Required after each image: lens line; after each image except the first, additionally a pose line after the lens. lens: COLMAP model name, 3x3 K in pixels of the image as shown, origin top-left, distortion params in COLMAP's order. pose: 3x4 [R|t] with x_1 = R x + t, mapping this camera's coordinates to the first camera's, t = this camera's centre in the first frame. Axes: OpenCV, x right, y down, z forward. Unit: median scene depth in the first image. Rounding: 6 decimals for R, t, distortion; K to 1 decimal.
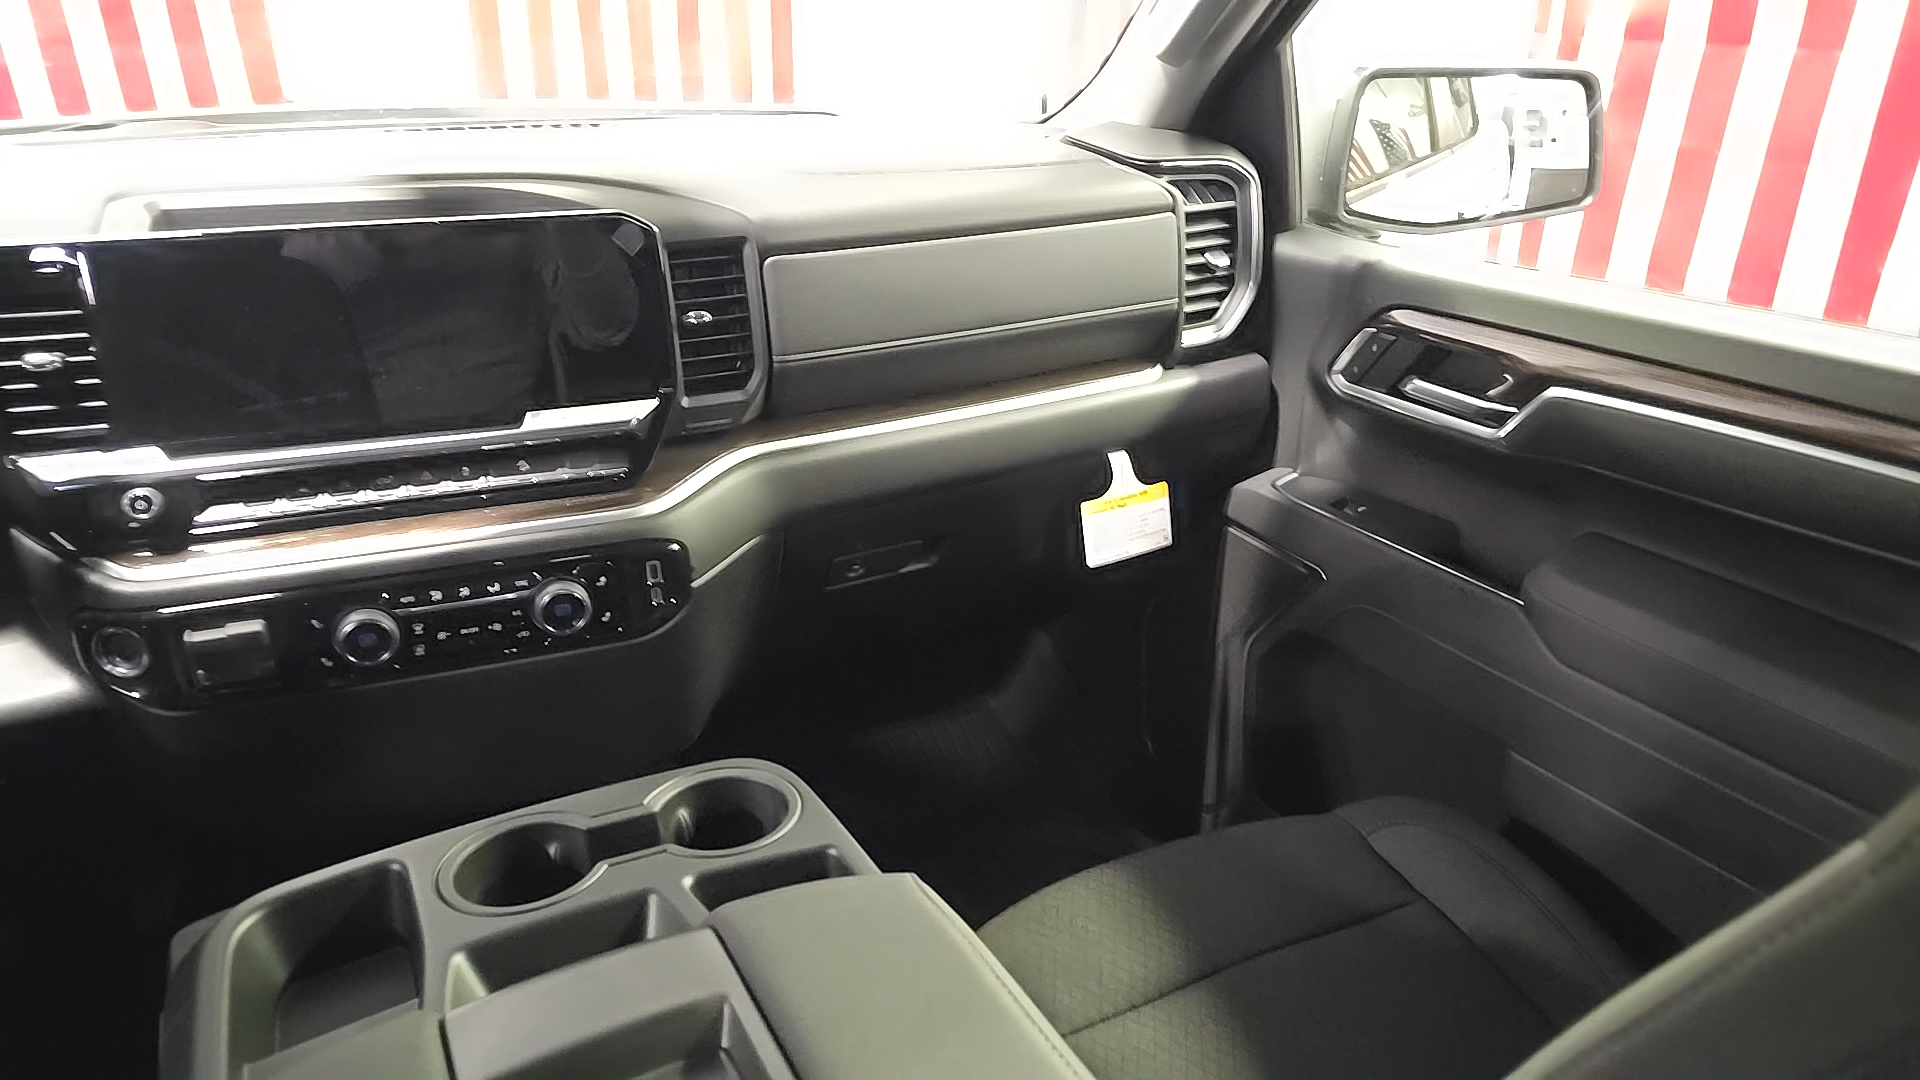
lens RADIAL K [[1264.3, 0, 957.8], [0, 1264.3, 548.9], [0, 0, 1]] dist [0.038840, -0.032994]
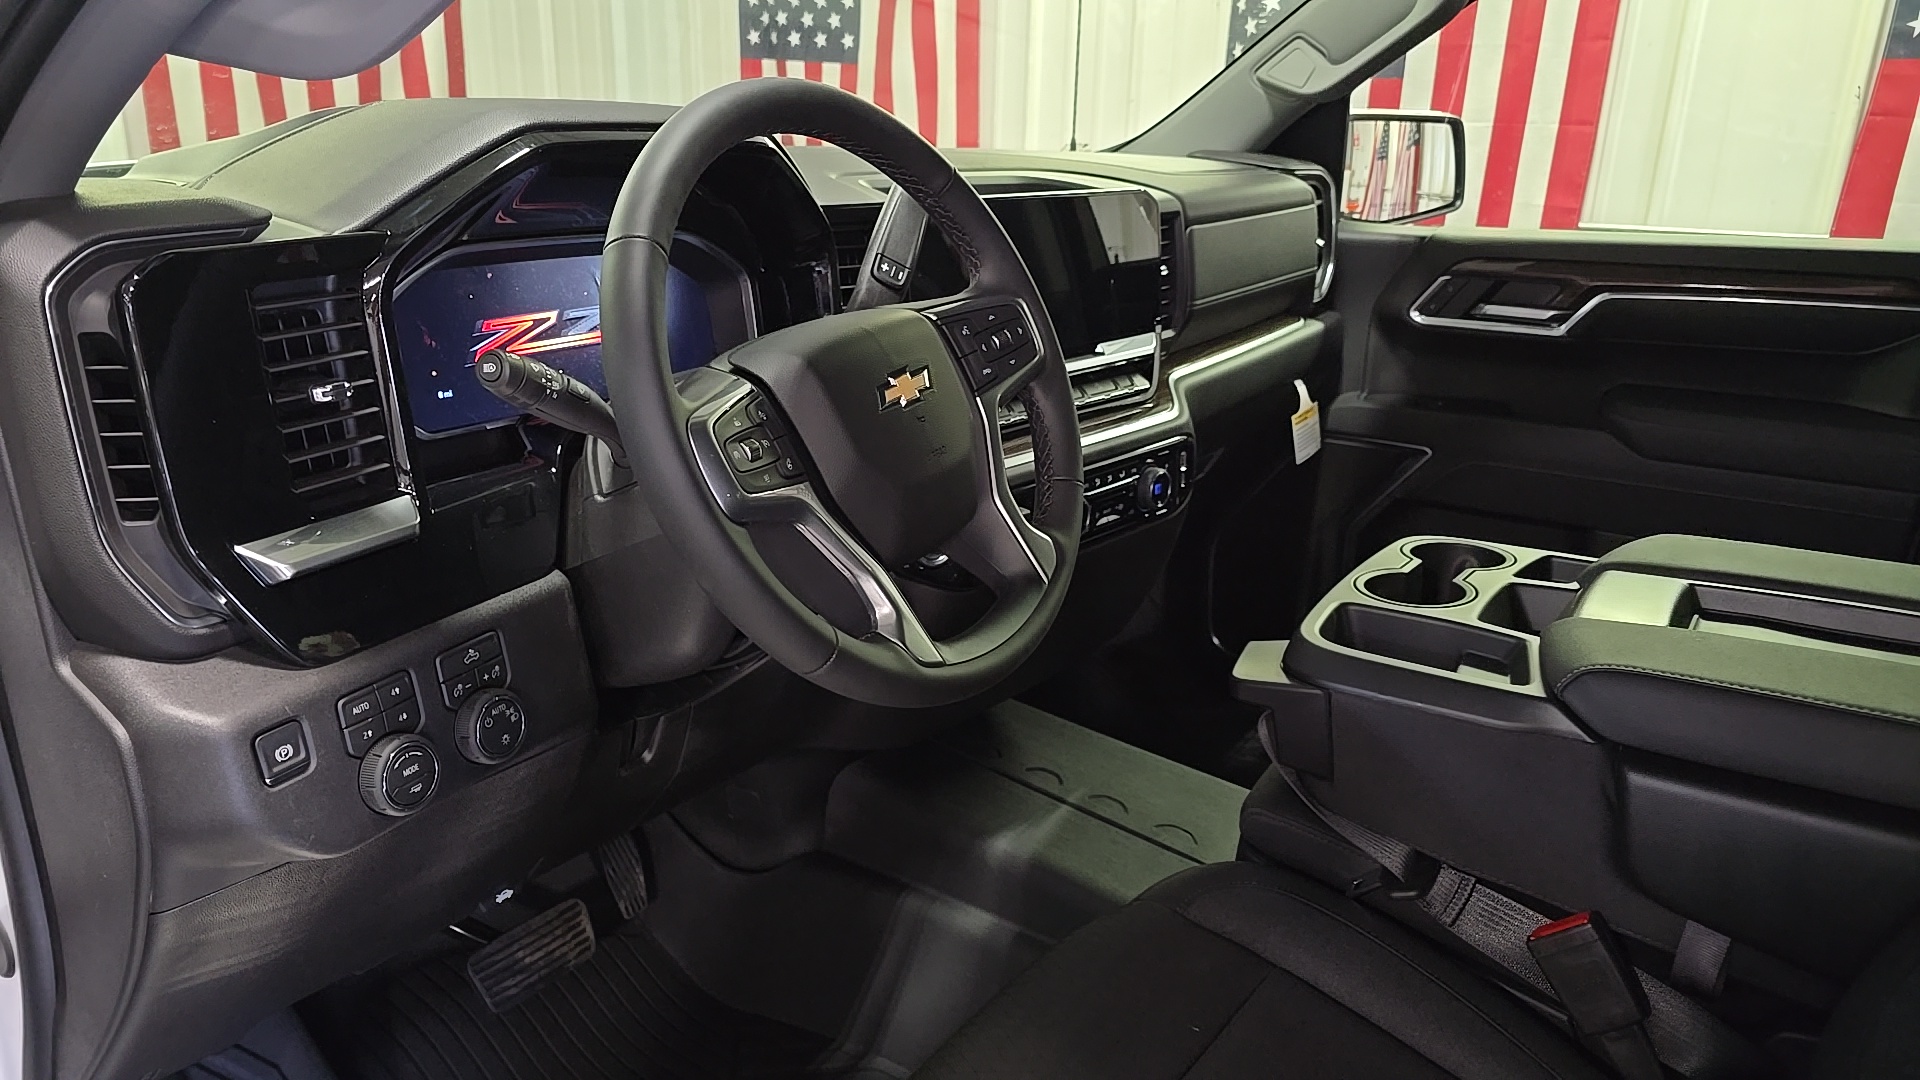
lens RADIAL K [[1264.3, 0, 957.8], [0, 1264.3, 548.9], [0, 0, 1]] dist [0.038840, -0.032994]
pose [[0.878189, -0.132996, 0.459452, -1.134635], [0.171724, 0.984191, -0.043338, 0.135764], [-0.446424, 0.116958, 0.887145, -0.051430]]
